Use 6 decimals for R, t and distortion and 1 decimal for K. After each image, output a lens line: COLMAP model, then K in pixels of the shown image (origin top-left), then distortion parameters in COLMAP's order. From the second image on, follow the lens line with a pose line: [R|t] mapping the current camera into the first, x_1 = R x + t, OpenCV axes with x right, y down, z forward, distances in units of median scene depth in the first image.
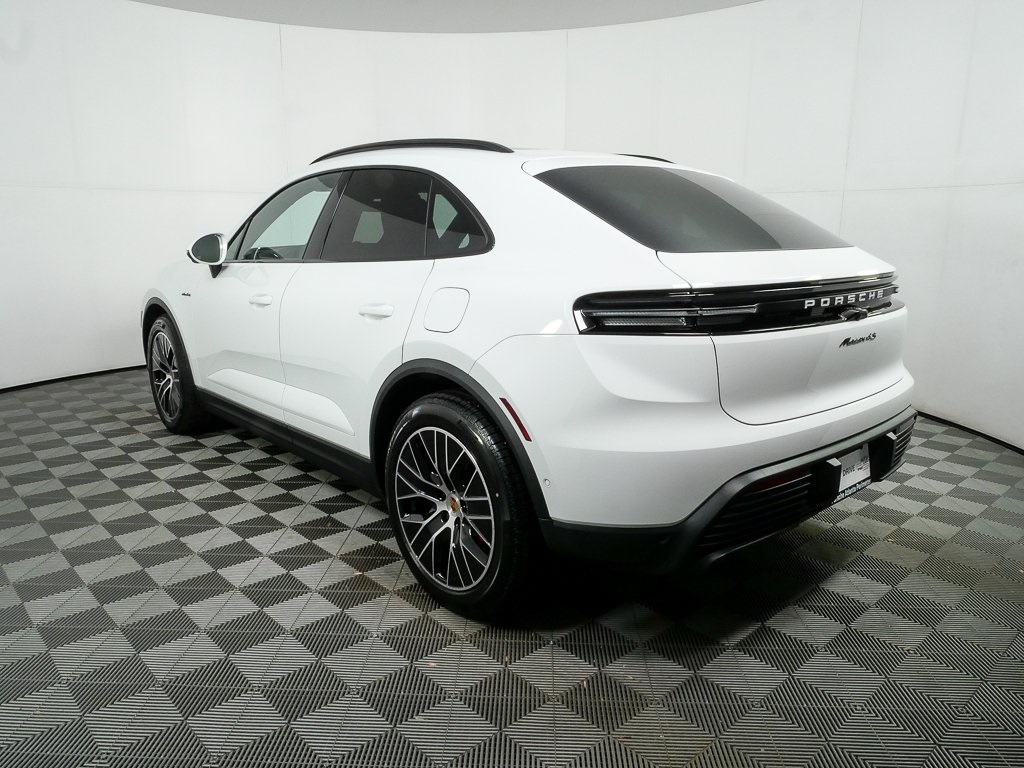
lens RADIAL K [[731.3, 0, 514.8], [0, 731.3, 416.2], [0, 0, 1]] dist [-0.004787, 0.001063]
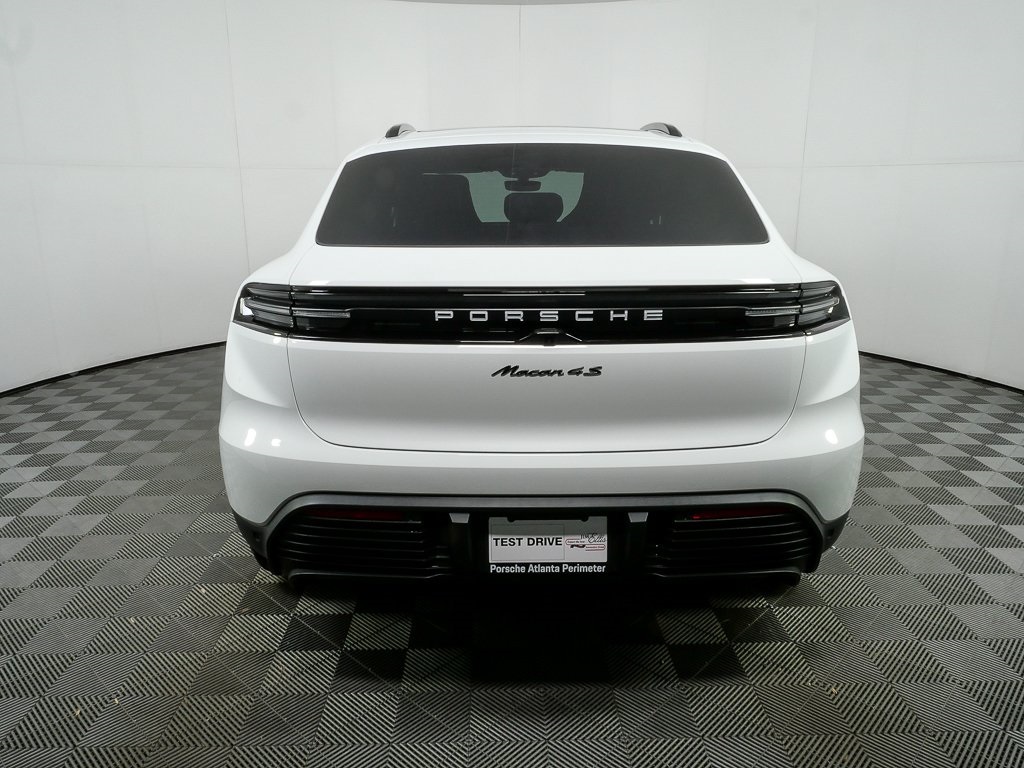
lens RADIAL K [[750.9, 0, 512.0], [0, 750.9, 384.0], [0, 0, 1]] dist [-0.019537, 0.007501]
pose [[0.738372, 0.168354, -0.653042, 0.976985], [-0.165724, 0.983942, 0.066281, -0.140973], [0.653714, 0.059284, 0.754416, 0.408912]]
